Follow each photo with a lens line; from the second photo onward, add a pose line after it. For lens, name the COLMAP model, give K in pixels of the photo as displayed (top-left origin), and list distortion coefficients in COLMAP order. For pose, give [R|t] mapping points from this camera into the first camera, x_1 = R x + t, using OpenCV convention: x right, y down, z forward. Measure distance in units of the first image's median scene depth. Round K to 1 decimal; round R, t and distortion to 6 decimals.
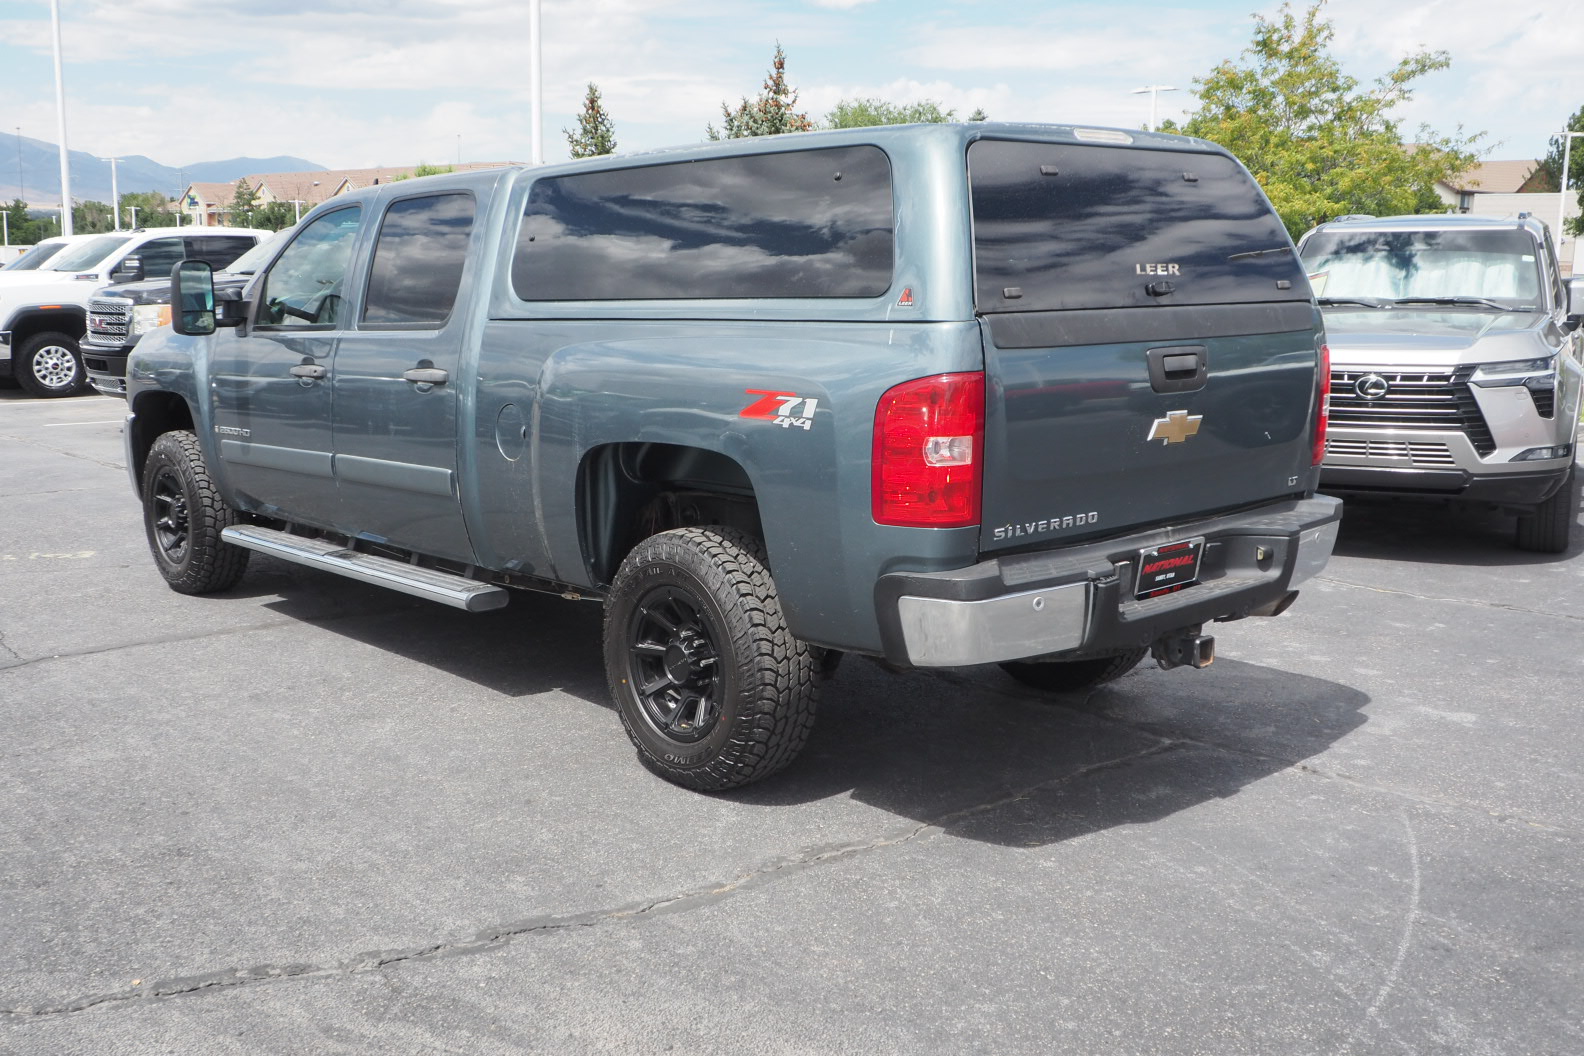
lens RADIAL K [[1548.8, 0, 790.5], [0, 1548.8, 509.1], [0, 0, 1]] dist [-0.002997, -0.002443]
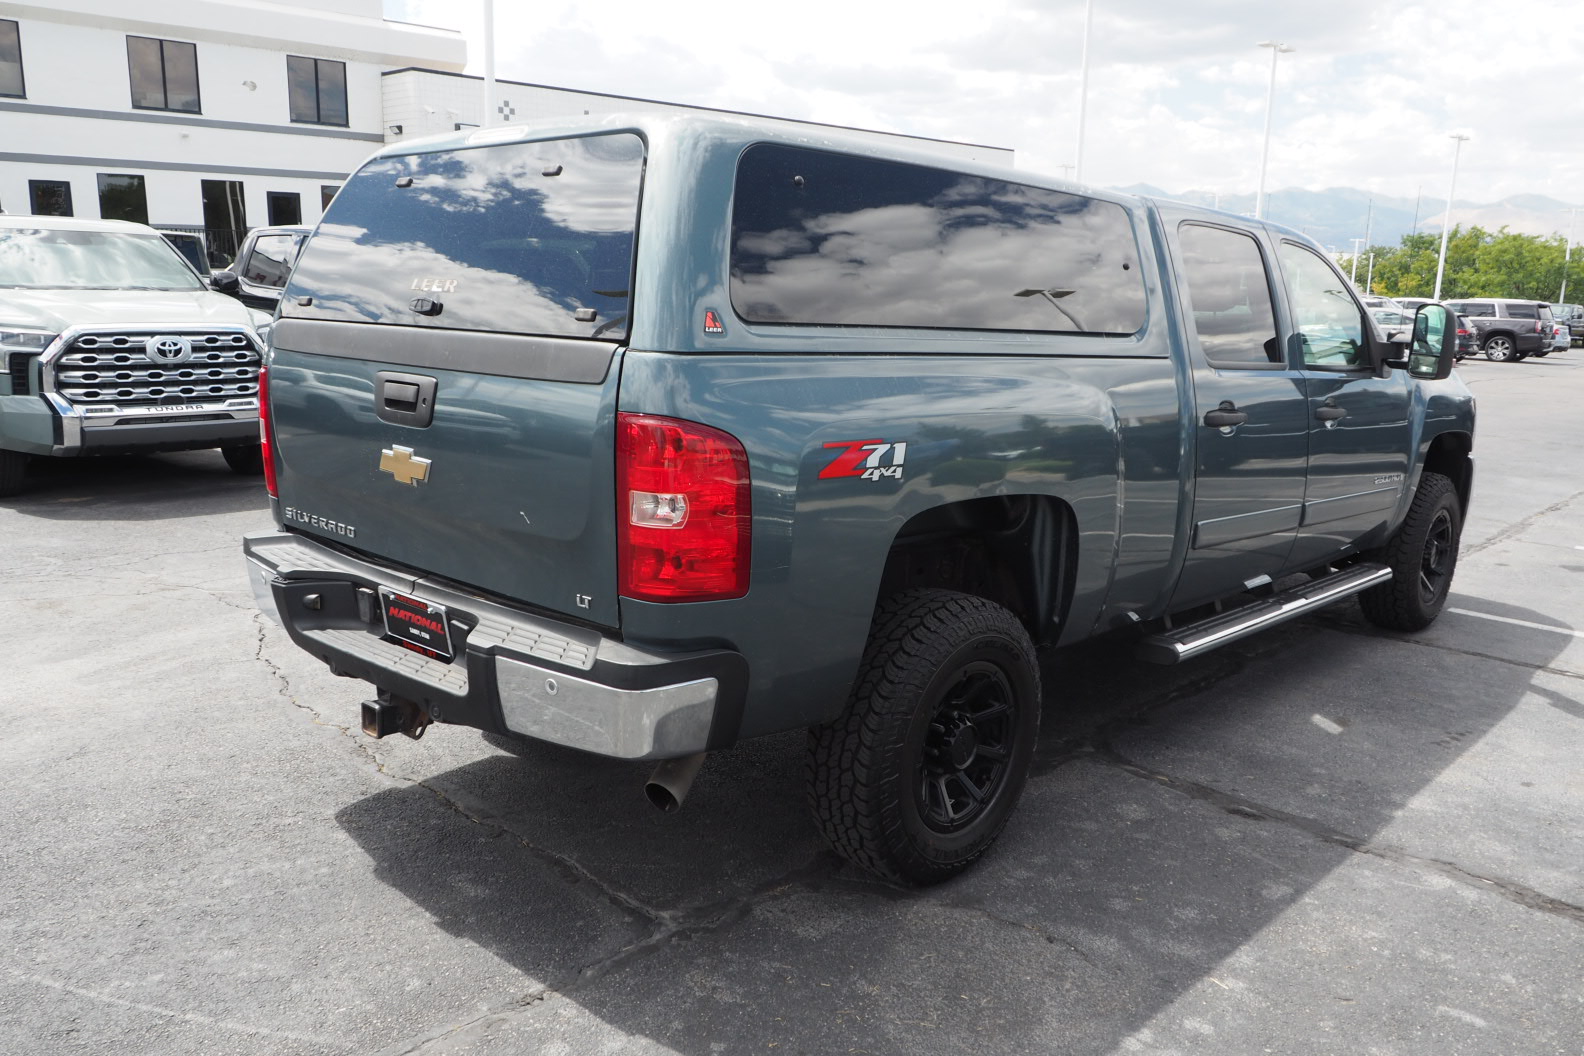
lens RADIAL K [[1241.7, 0, 801.0], [0, 1241.7, 529.6], [0, 0, 1]] dist [-0.017540, 0.000312]
pose [[0.092902, 0.191488, -0.977088, 0.946186], [-0.184151, 0.967707, 0.172140, -0.176654], [0.978498, 0.163940, 0.125165, 1.117282]]
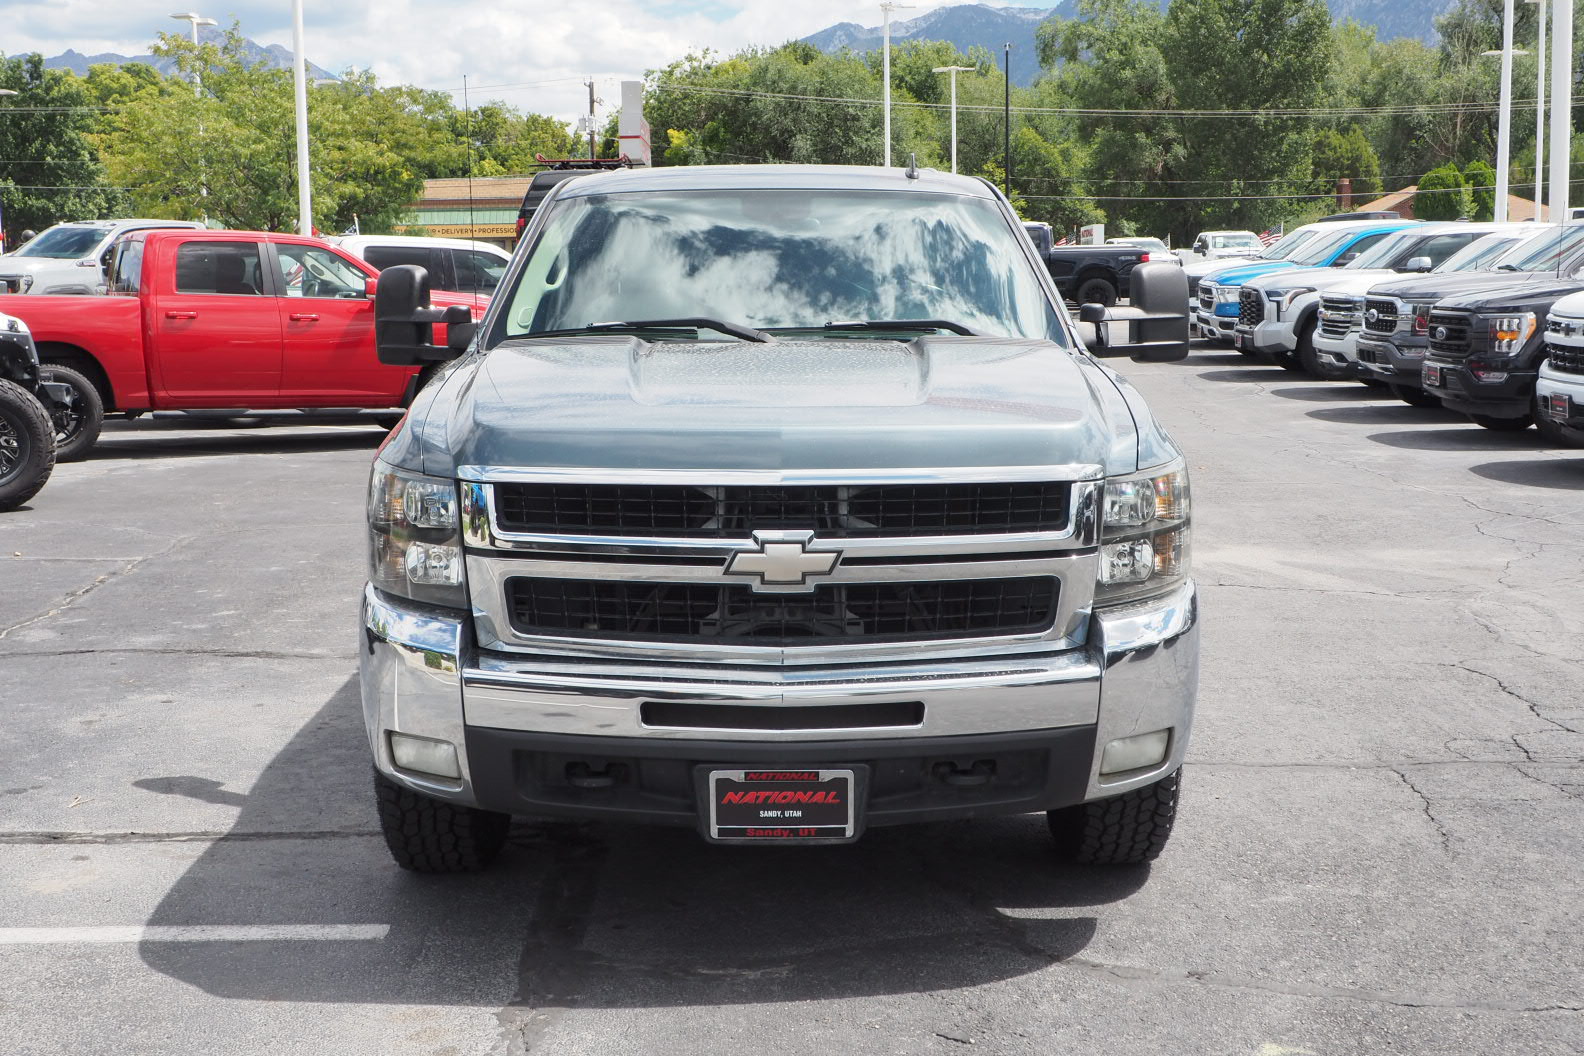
lens RADIAL K [[1928.7, 0, 786.8], [0, 1928.7, 499.4], [0, 0, 1]] dist [-0.016260, 0.004213]
pose [[-0.757636, -0.072874, 0.648596, -1.255420], [0.107794, 0.966129, 0.234467, -0.422096], [-0.643714, 0.247555, -0.724119, 2.651829]]
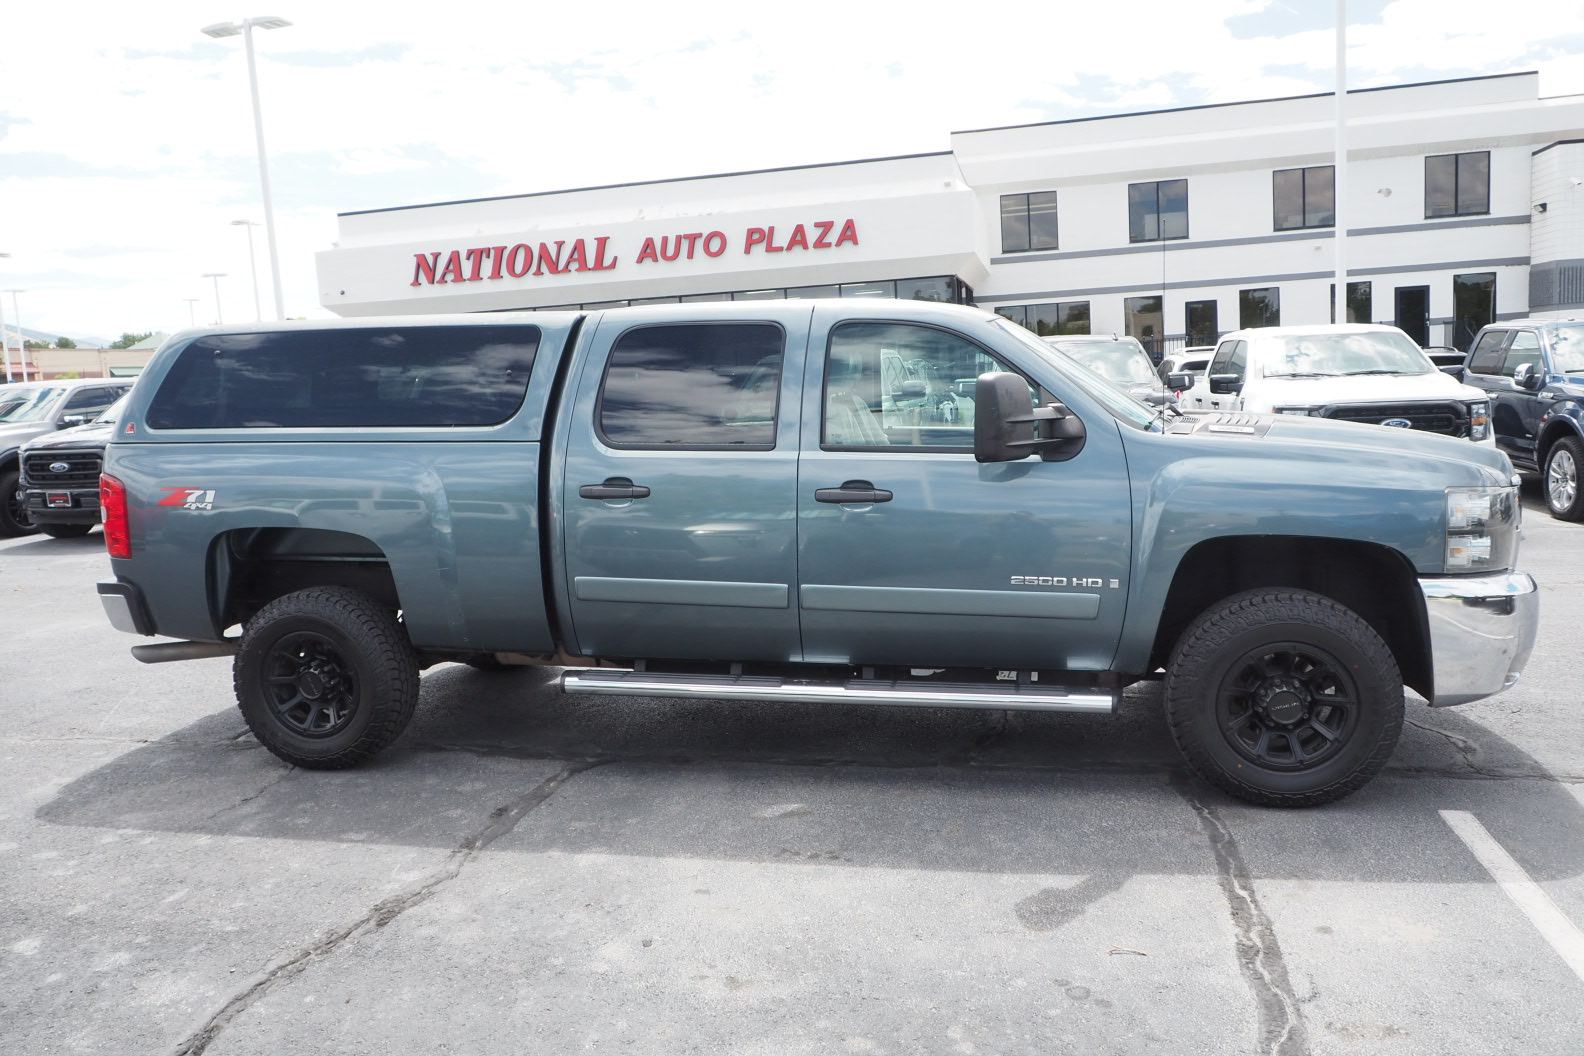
lens RADIAL K [[1154.0, 0, 792.0], [0, 1154.0, 528.0], [0, 0, 1]] dist [-0.014691, -0.003213]
pose [[-0.800694, 0.101983, -0.590329, 0.516227], [-0.056113, 0.968304, 0.243390, -0.382094], [0.596440, 0.228006, -0.769593, 2.427074]]
